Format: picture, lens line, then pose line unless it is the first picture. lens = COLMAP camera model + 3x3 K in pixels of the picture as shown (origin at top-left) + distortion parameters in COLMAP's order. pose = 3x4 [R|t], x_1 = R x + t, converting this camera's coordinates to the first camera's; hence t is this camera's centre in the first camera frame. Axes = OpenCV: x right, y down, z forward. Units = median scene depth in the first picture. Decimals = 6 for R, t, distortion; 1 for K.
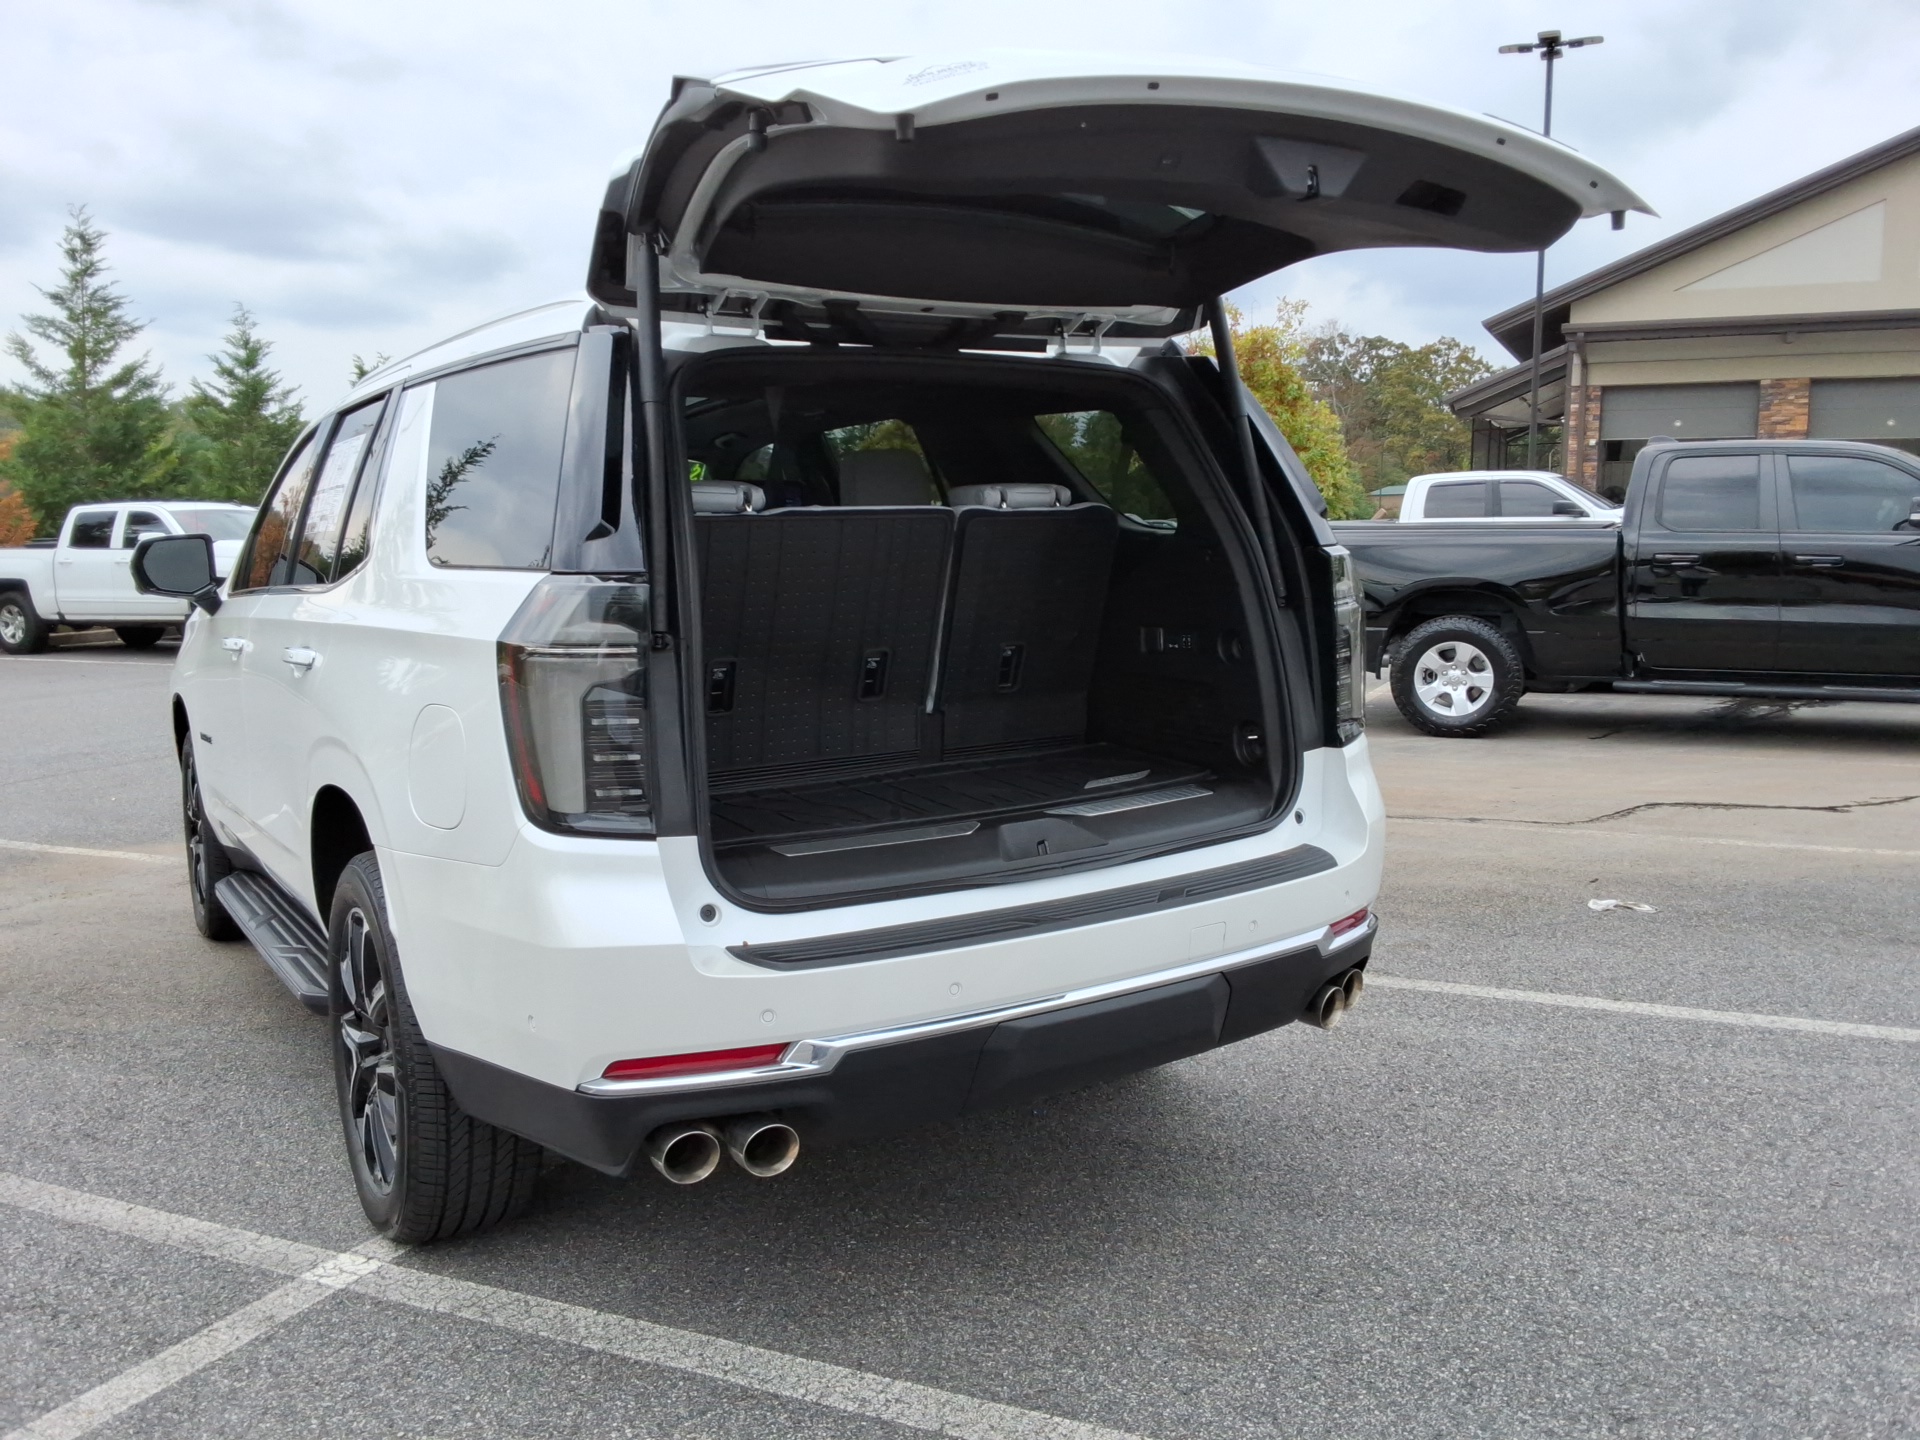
lens RADIAL K [[1534.2, 0, 976.6], [0, 1534.2, 688.3], [0, 0, 1]] dist [0.119376, -0.190367]
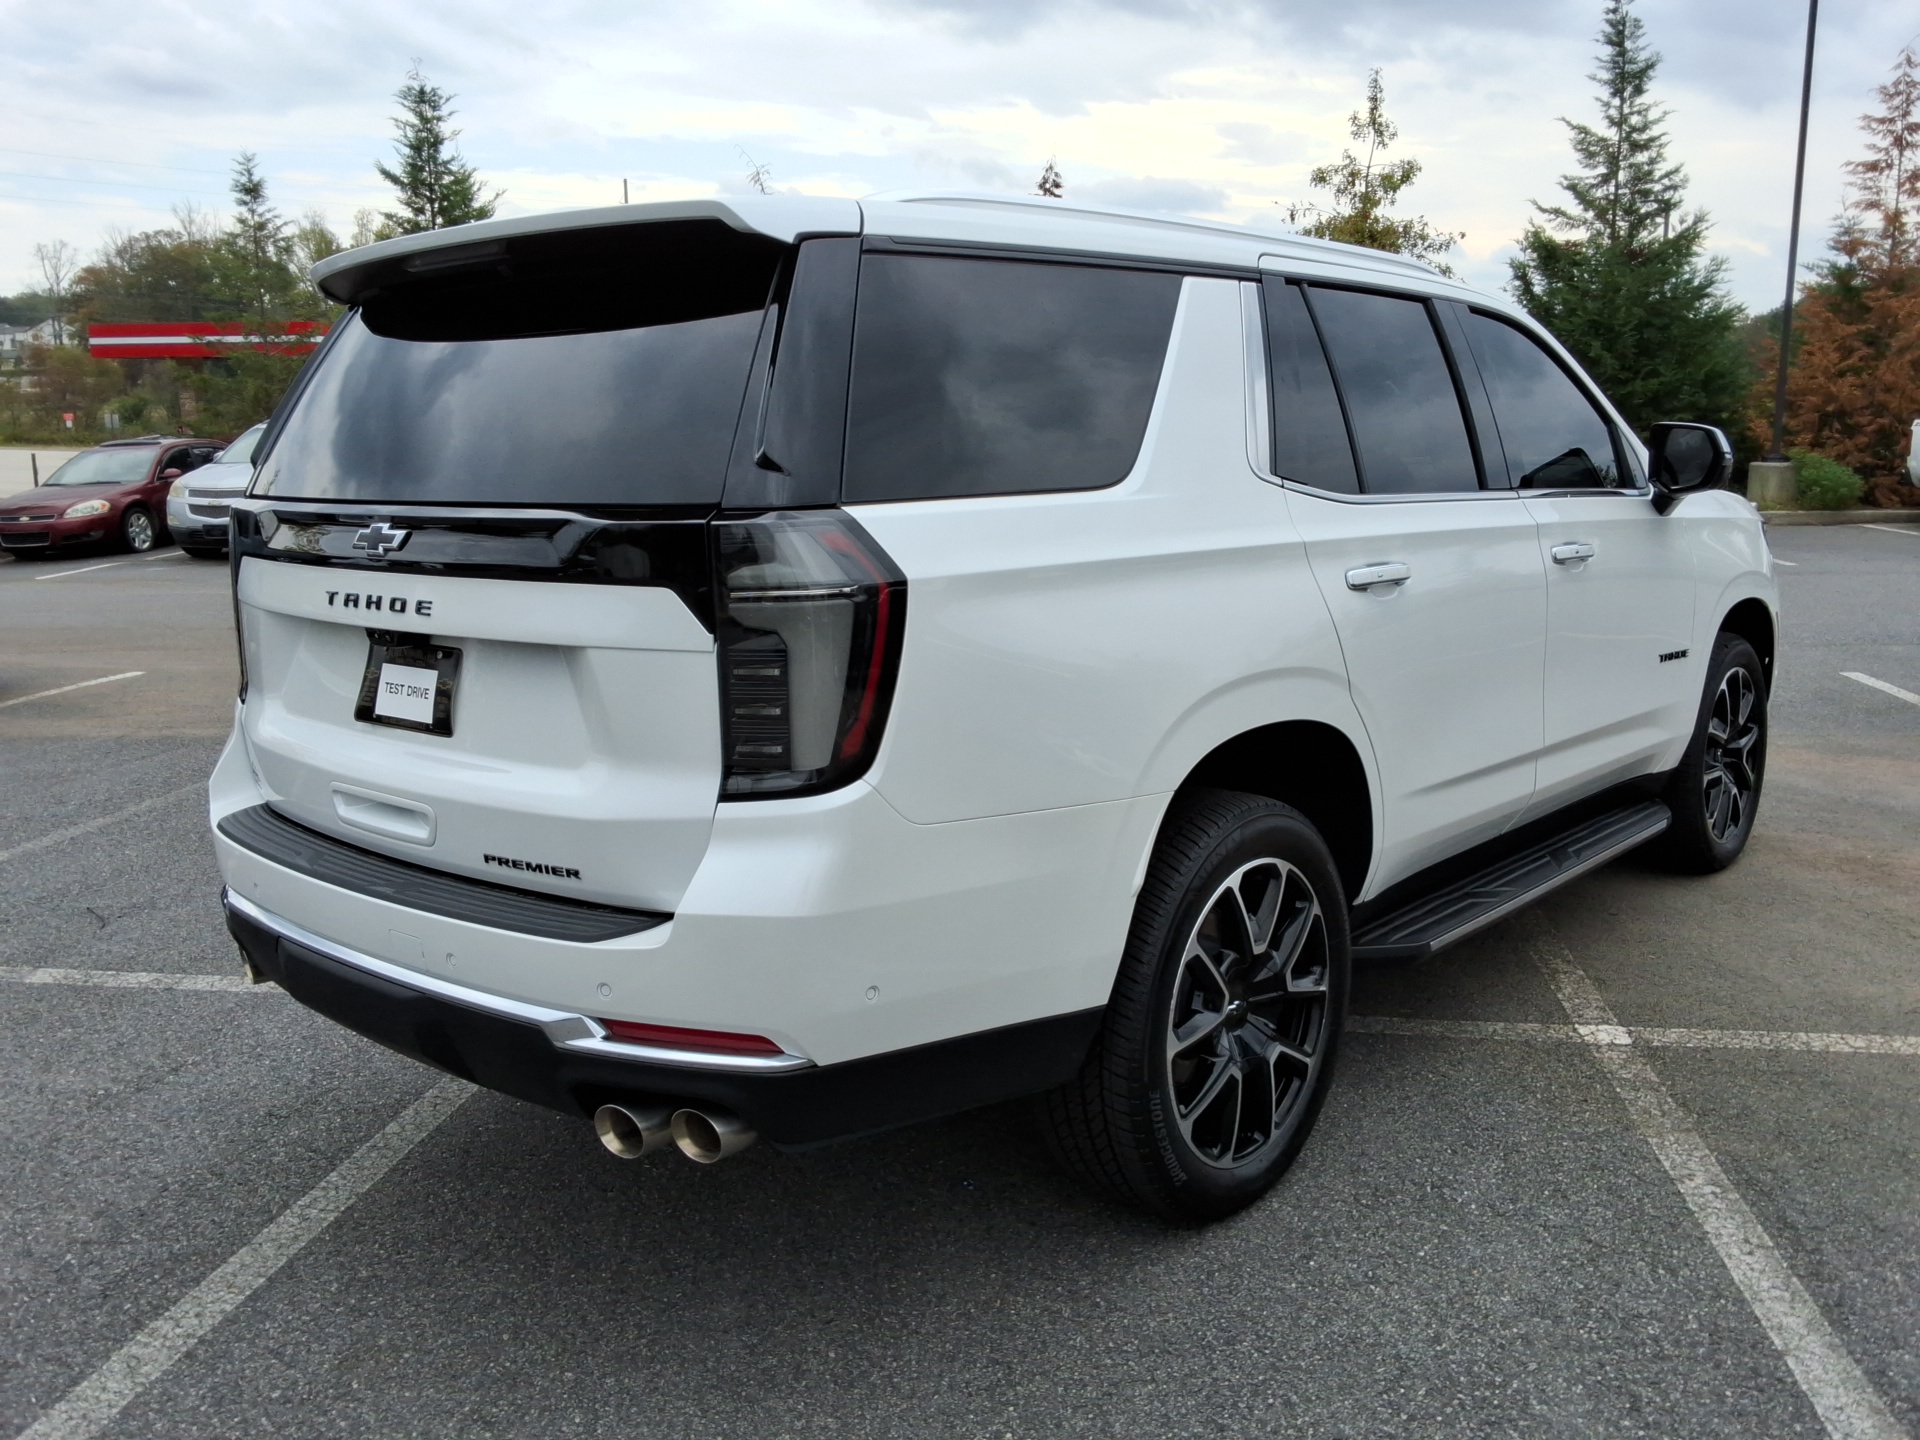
lens RADIAL K [[1534.2, 0, 976.6], [0, 1534.2, 688.3], [0, 0, 1]] dist [0.119376, -0.190367]
pose [[0.288487, 0.171409, -0.942016, 0.907498], [-0.086717, 0.984480, 0.152578, -0.127137], [0.953549, 0.037672, 0.298873, 0.894973]]
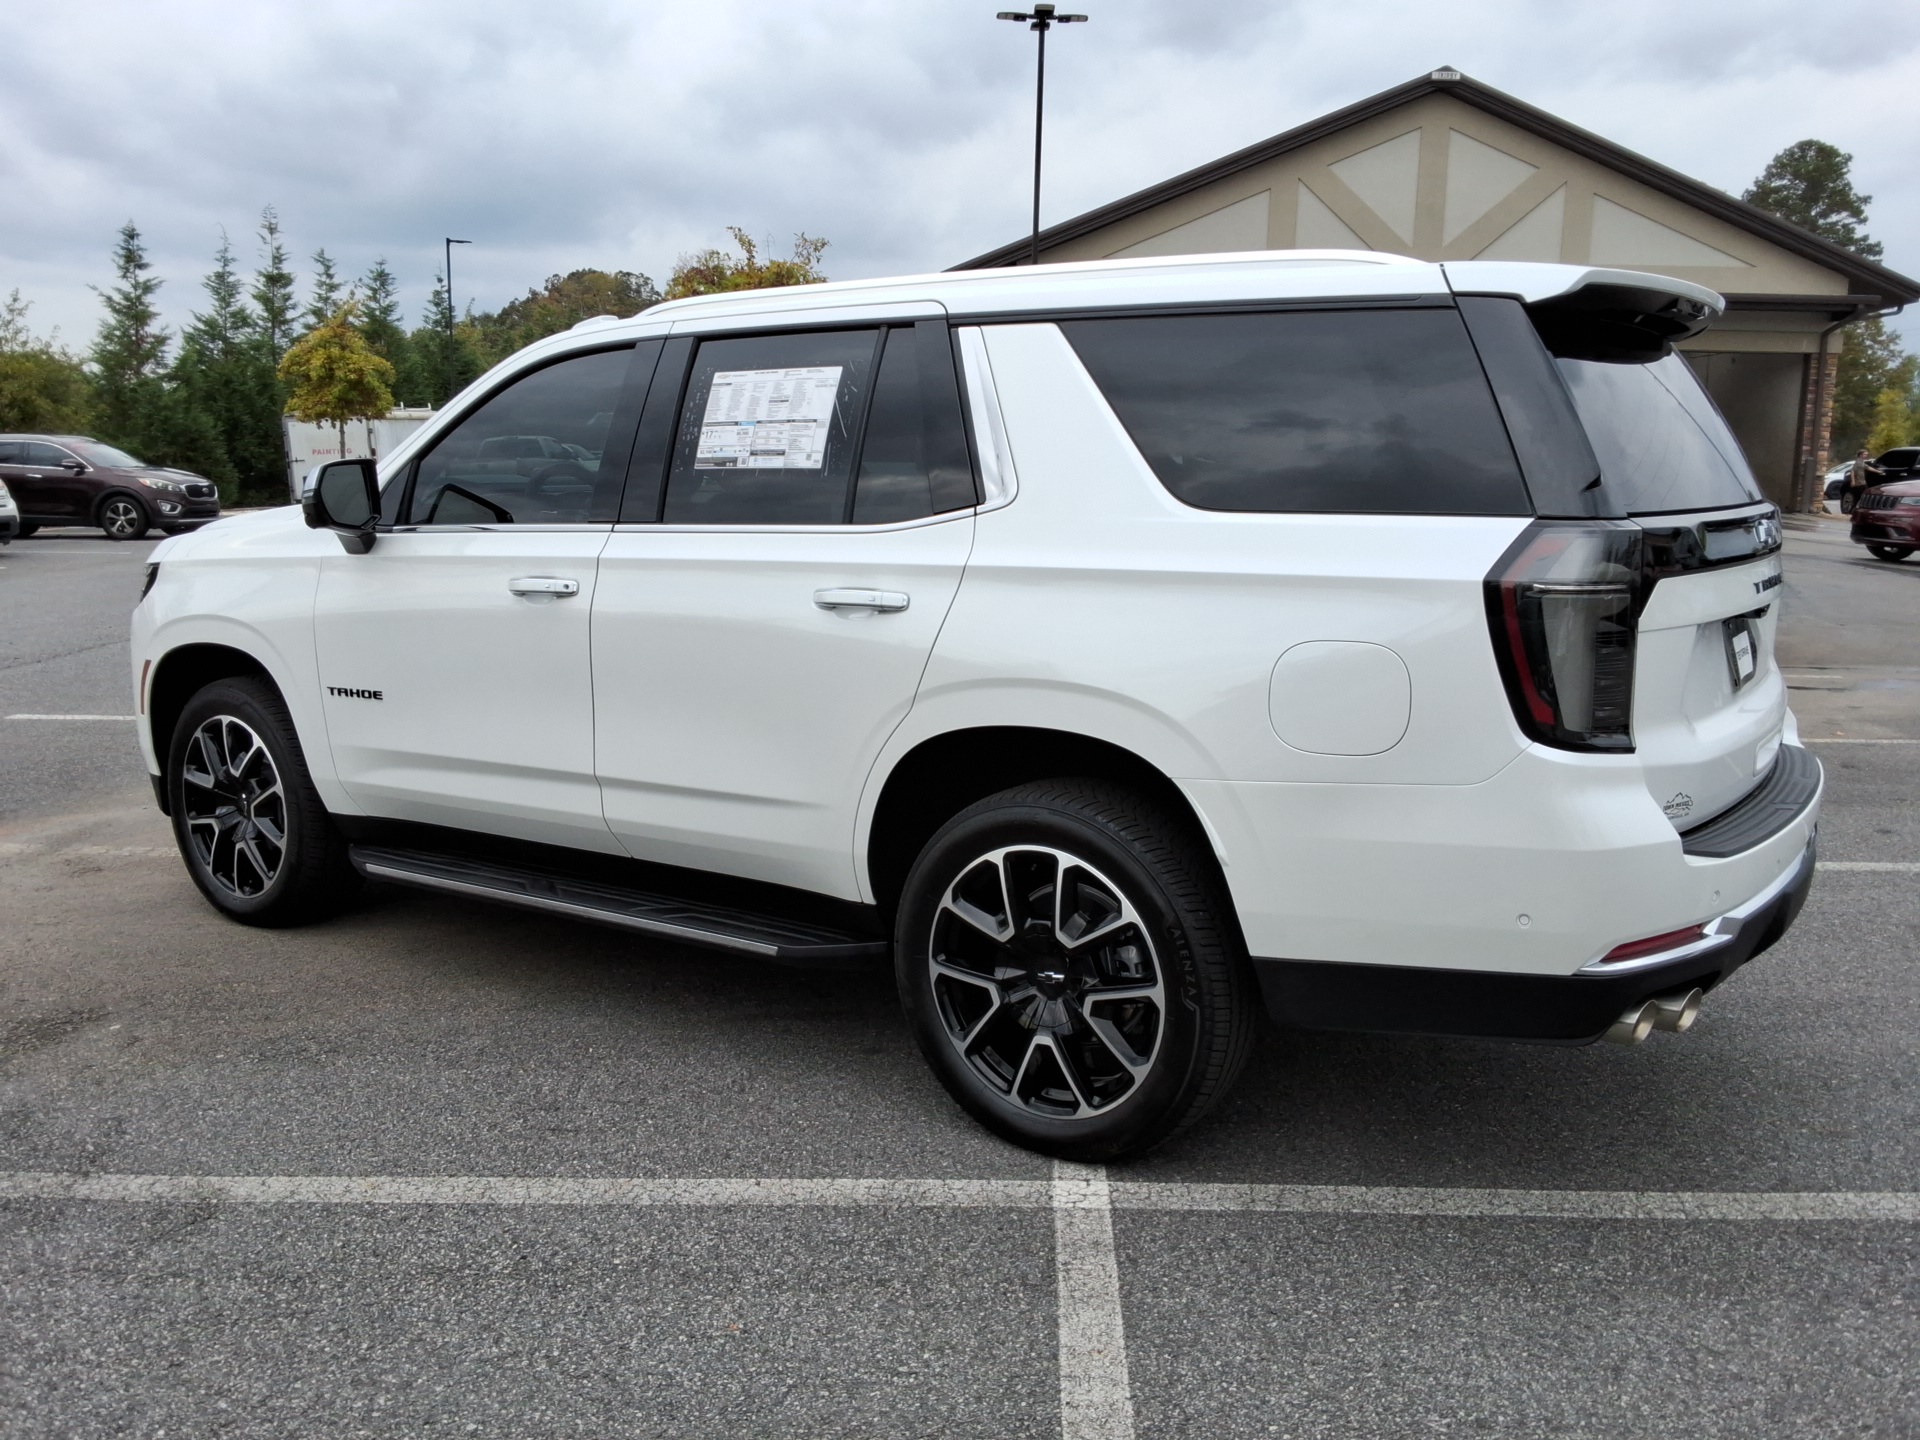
lens RADIAL K [[1534.2, 0, 976.6], [0, 1534.2, 688.3], [0, 0, 1]] dist [0.119376, -0.190367]
pose [[0.919669, -0.034912, 0.391139, -0.827086], [0.017693, 0.998713, 0.047541, -0.009445], [-0.392295, -0.036801, 0.919103, 0.098019]]
